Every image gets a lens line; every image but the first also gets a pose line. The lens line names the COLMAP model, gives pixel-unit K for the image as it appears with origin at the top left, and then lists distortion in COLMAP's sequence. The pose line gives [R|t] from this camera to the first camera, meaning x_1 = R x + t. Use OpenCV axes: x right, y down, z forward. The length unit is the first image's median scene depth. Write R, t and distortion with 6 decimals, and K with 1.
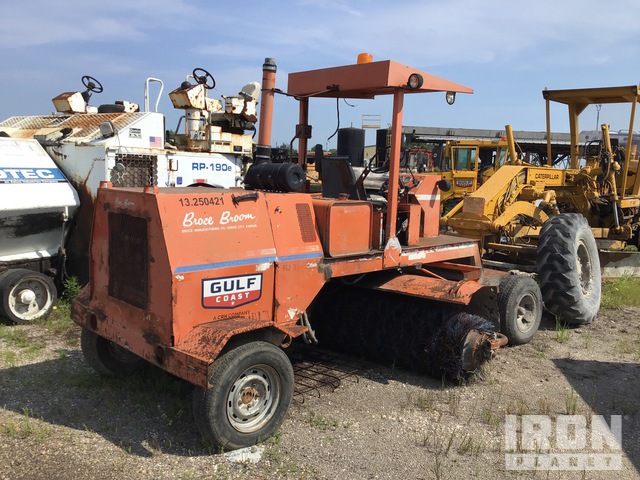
lens RADIAL K [[540.8, 0, 320.0], [0, 540.8, 240.0], [0, 0, 1]] dist [0.001819, -0.005057]
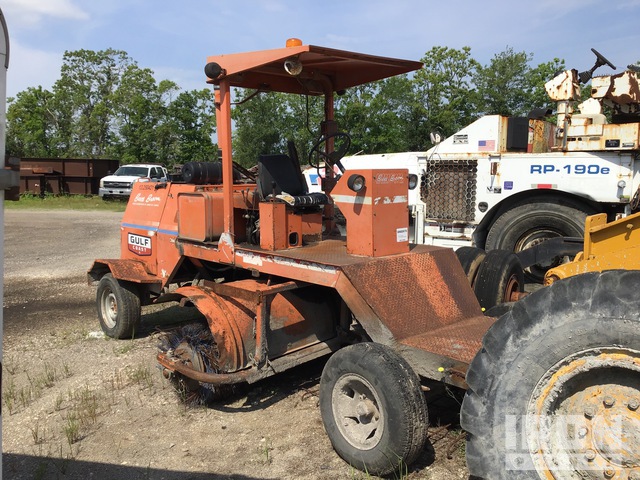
lens RADIAL K [[540.8, 0, 320.0], [0, 540.8, 240.0], [0, 0, 1]] dist [0.001819, -0.005057]
pose [[0.023232, 0.094597, -0.995245, 0.670689], [-0.128638, 0.987520, 0.090860, -0.061998], [0.991419, 0.125916, 0.035111, 0.679532]]
